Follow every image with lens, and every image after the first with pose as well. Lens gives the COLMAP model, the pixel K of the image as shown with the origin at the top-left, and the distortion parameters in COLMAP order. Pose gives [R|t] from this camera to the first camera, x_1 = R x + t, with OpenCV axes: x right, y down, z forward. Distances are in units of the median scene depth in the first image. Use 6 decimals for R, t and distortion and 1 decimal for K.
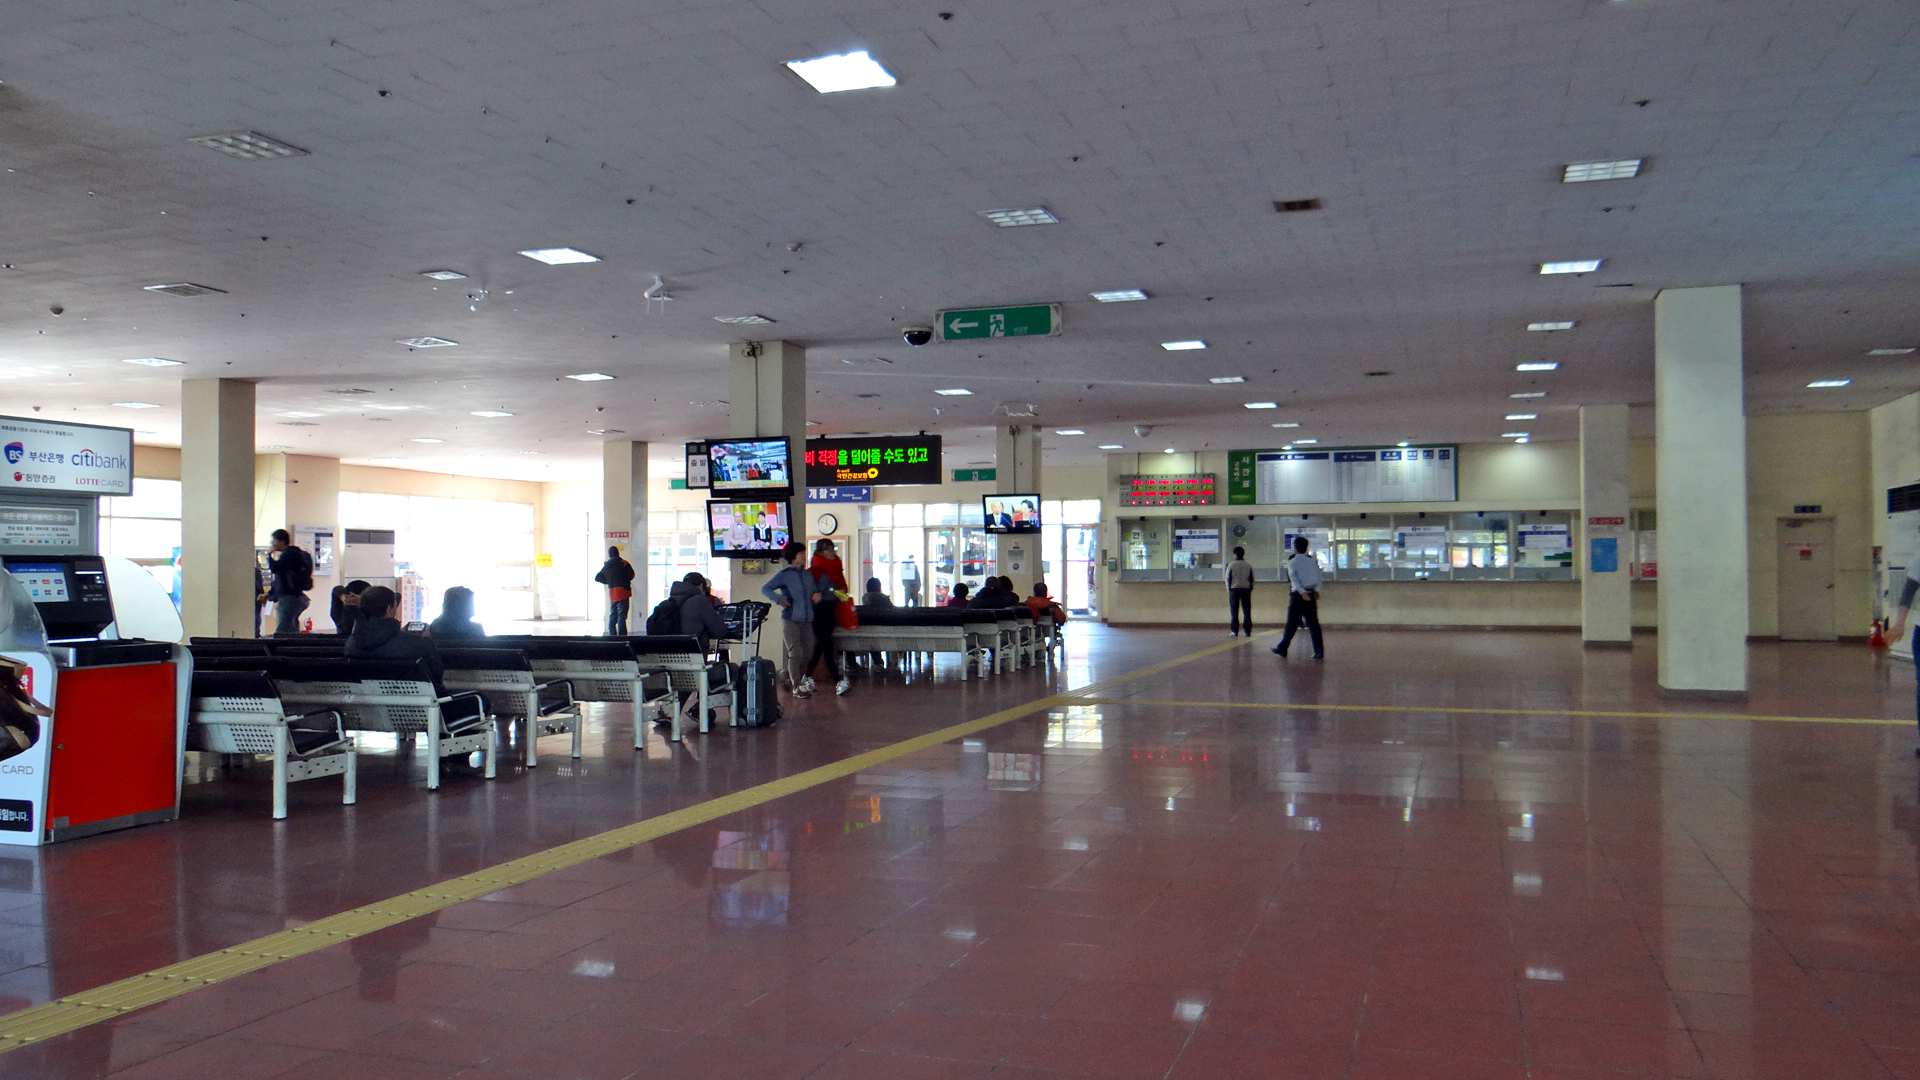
lens RADIAL K [[1525.0, 0, 960.0], [0, 1525.0, 540.0], [0, 0, 1]] dist [0.030346, 0.001737]
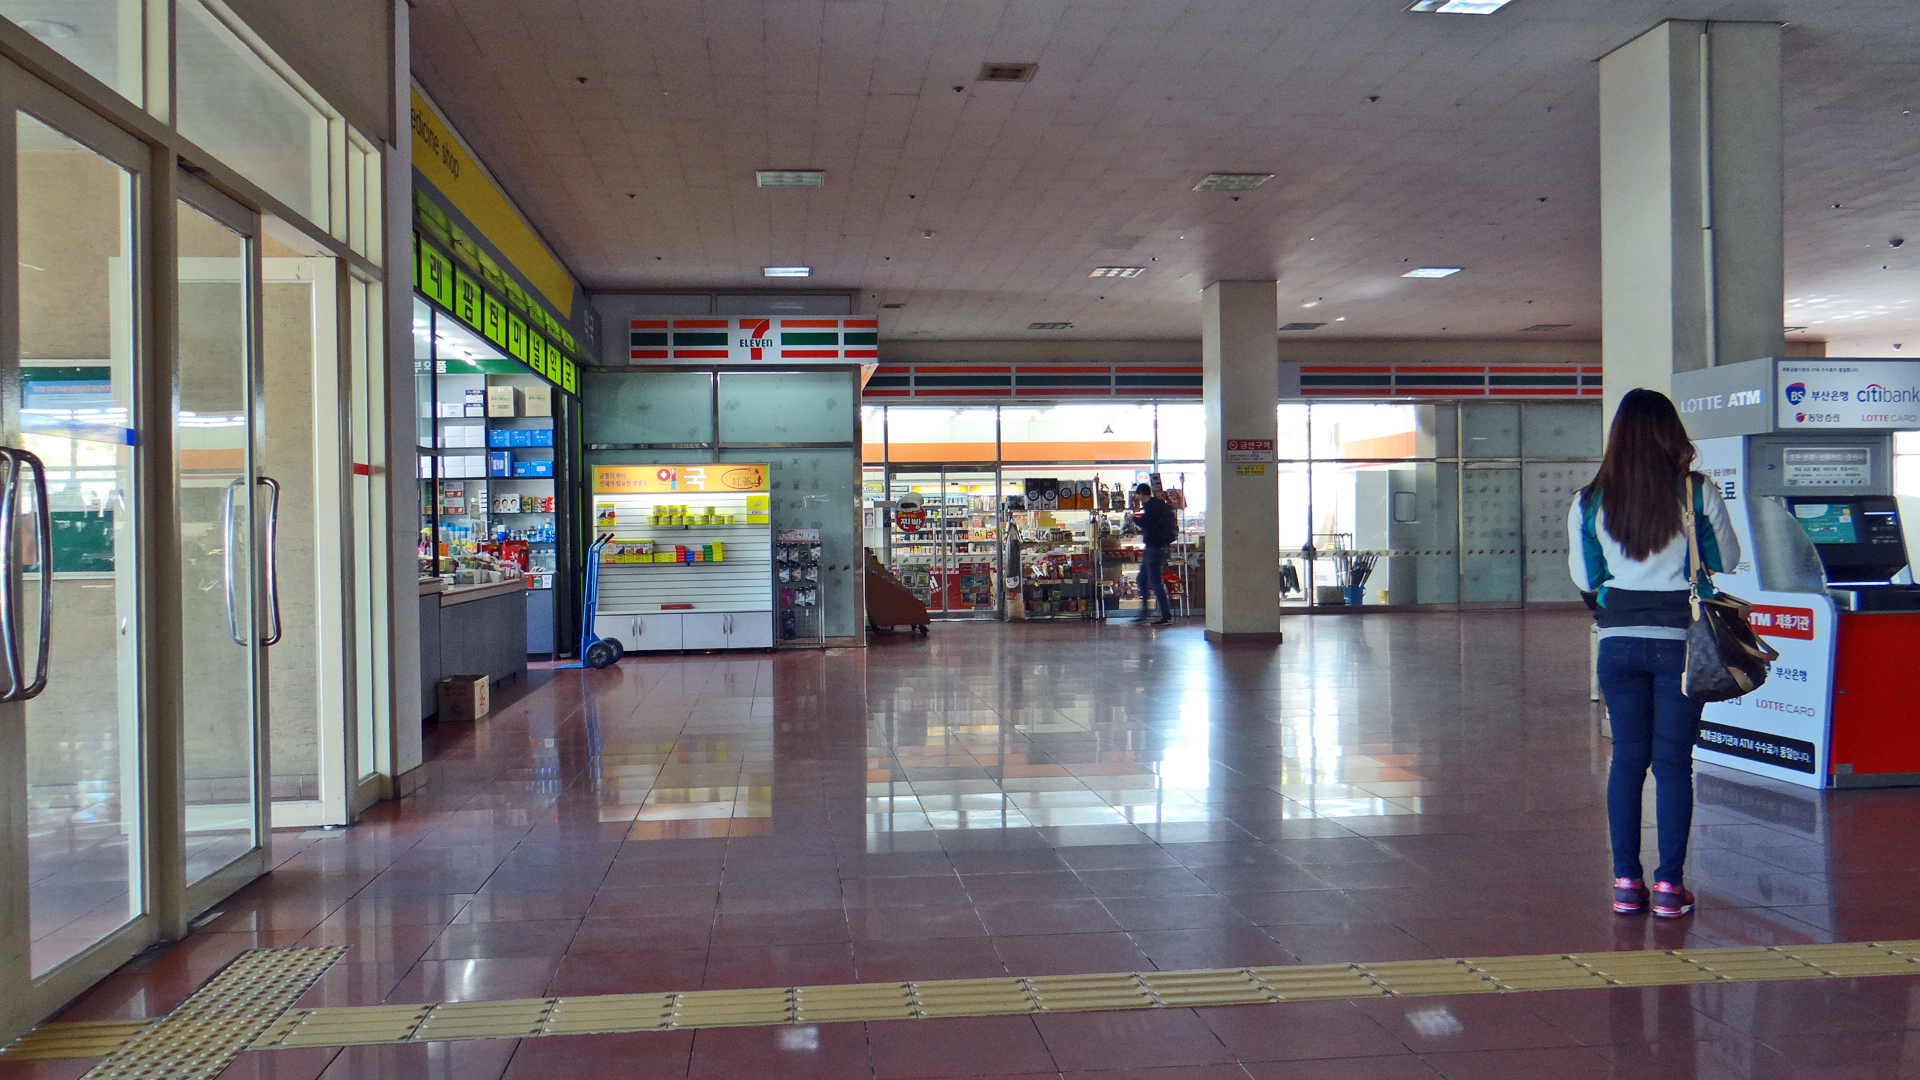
lens RADIAL K [[1525.0, 0, 960.0], [0, 1525.0, 540.0], [0, 0, 1]] dist [0.030346, 0.001737]
pose [[0.452189, 0.011579, -0.891847, 0.031045], [0.023192, 0.999425, 0.024734, 0.000875], [0.891621, -0.031868, 0.451660, 0.060959]]
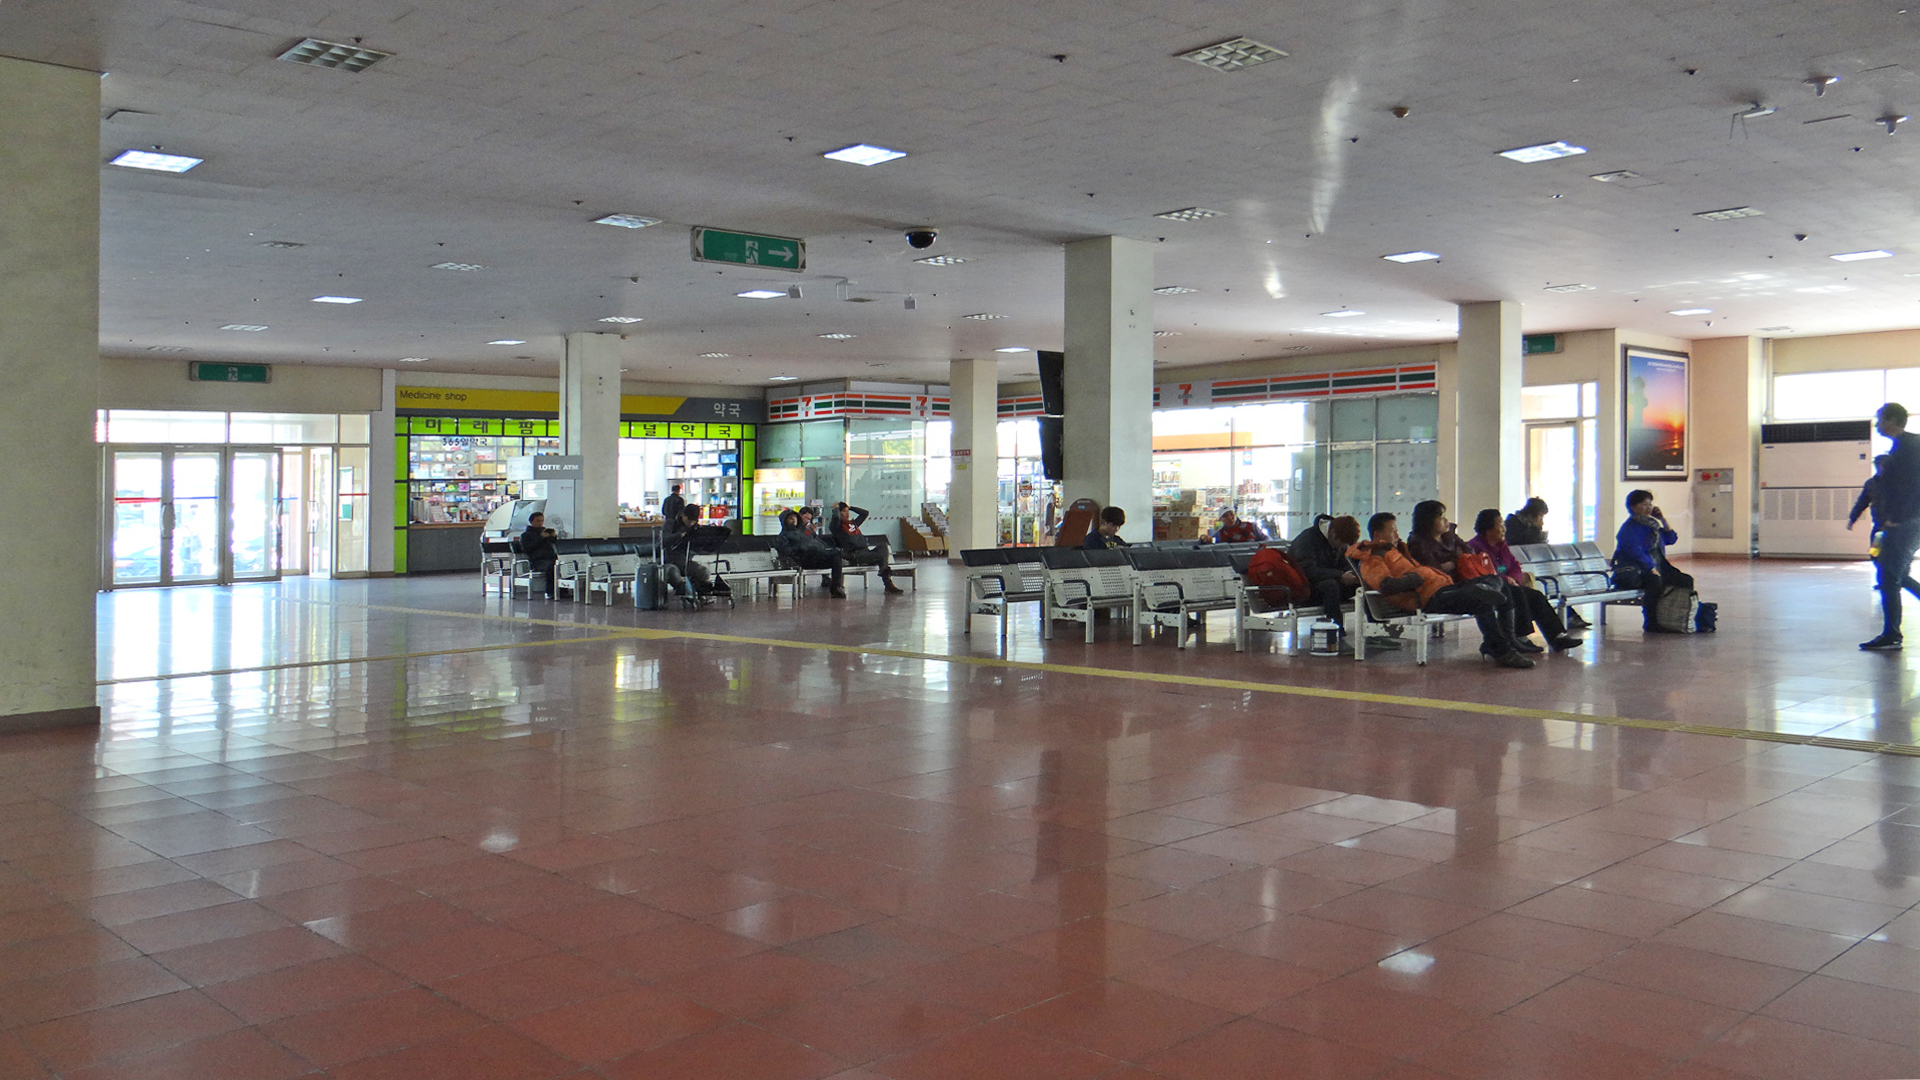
lens RADIAL K [[1525.0, 0, 960.0], [0, 1525.0, 540.0], [0, 0, 1]] dist [0.030346, 0.001737]
pose [[-0.436518, 0.032320, -0.899115, 0.740101], [0.033073, 0.999256, 0.019863, 0.032499], [0.899087, -0.021066, -0.437262, 1.280835]]
